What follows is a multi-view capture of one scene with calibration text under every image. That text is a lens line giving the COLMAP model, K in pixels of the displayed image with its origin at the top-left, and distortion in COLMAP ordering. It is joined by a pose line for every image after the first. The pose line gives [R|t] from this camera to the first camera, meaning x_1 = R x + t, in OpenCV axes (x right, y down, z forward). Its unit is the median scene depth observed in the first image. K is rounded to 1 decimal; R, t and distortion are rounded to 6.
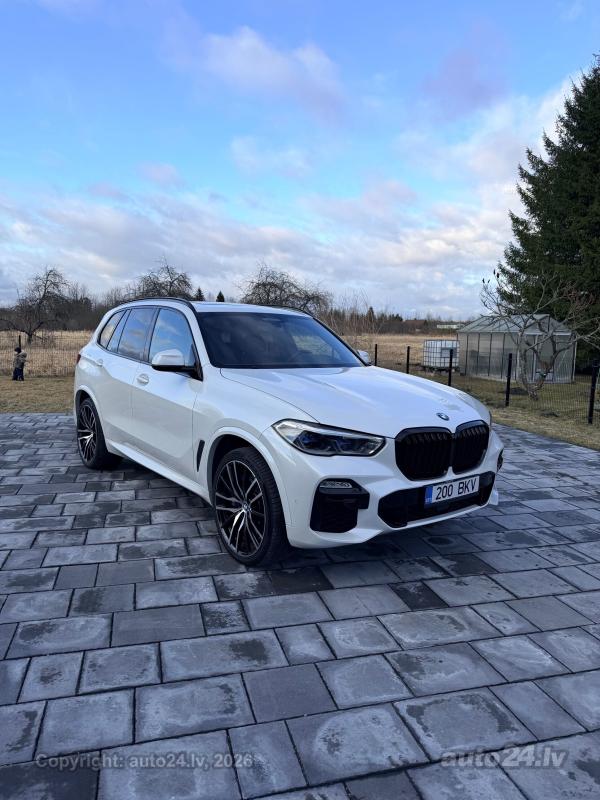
lens RADIAL K [[554.4, 0, 298.1], [0, 554.4, 395.1], [0, 0, 1]] dist [0.046462, -0.034497]
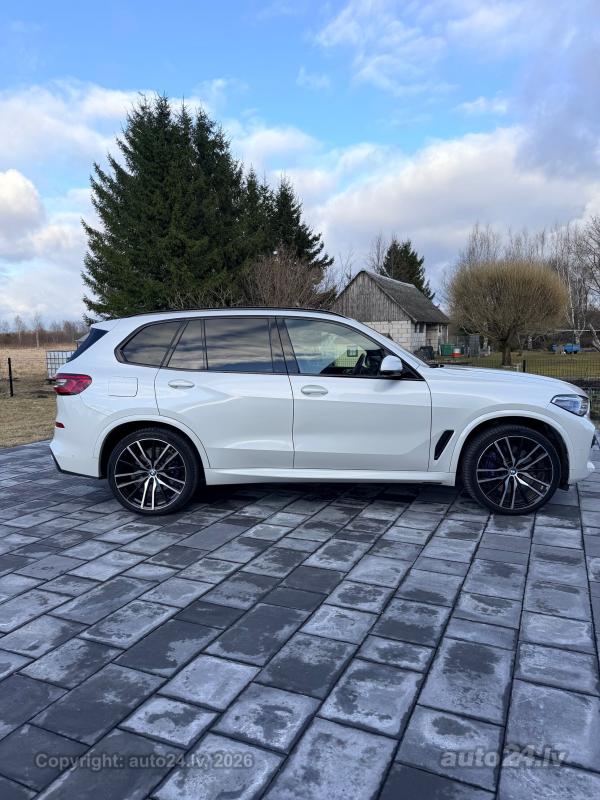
lens RADIAL K [[554.4, 0, 299.4], [0, 554.4, 403.9], [0, 0, 1]] dist [0.046462, -0.034497]
pose [[0.640438, -0.110076, 0.760081, -1.117364], [0.110778, 0.992566, 0.050404, -0.059289], [-0.759979, 0.051920, 0.647871, 0.433486]]
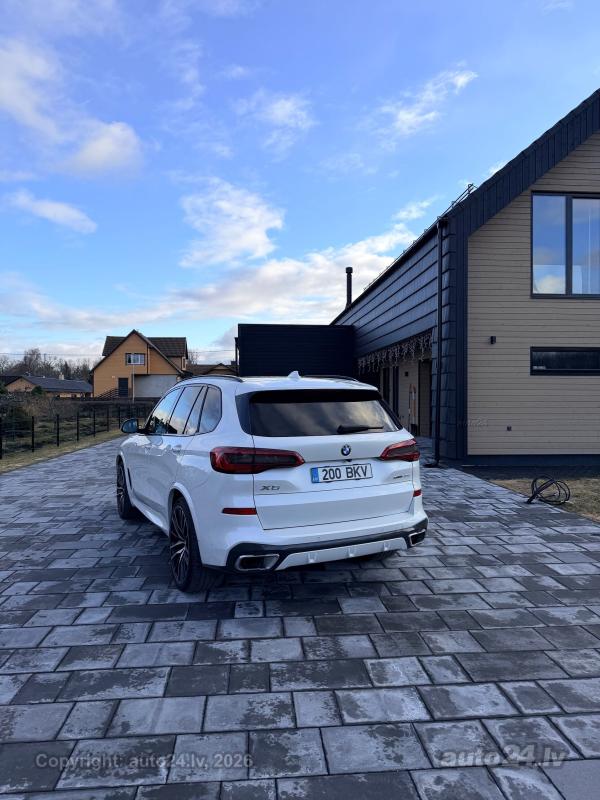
lens RADIAL K [[554.4, 0, 301.2], [0, 554.4, 399.5], [0, 0, 1]] dist [0.046462, -0.034497]
pose [[-0.981990, -0.024864, 0.187291, -0.560650], [-0.002400, 0.992865, 0.119224, -0.307199], [-0.188919, 0.116627, -0.975042, 2.531631]]
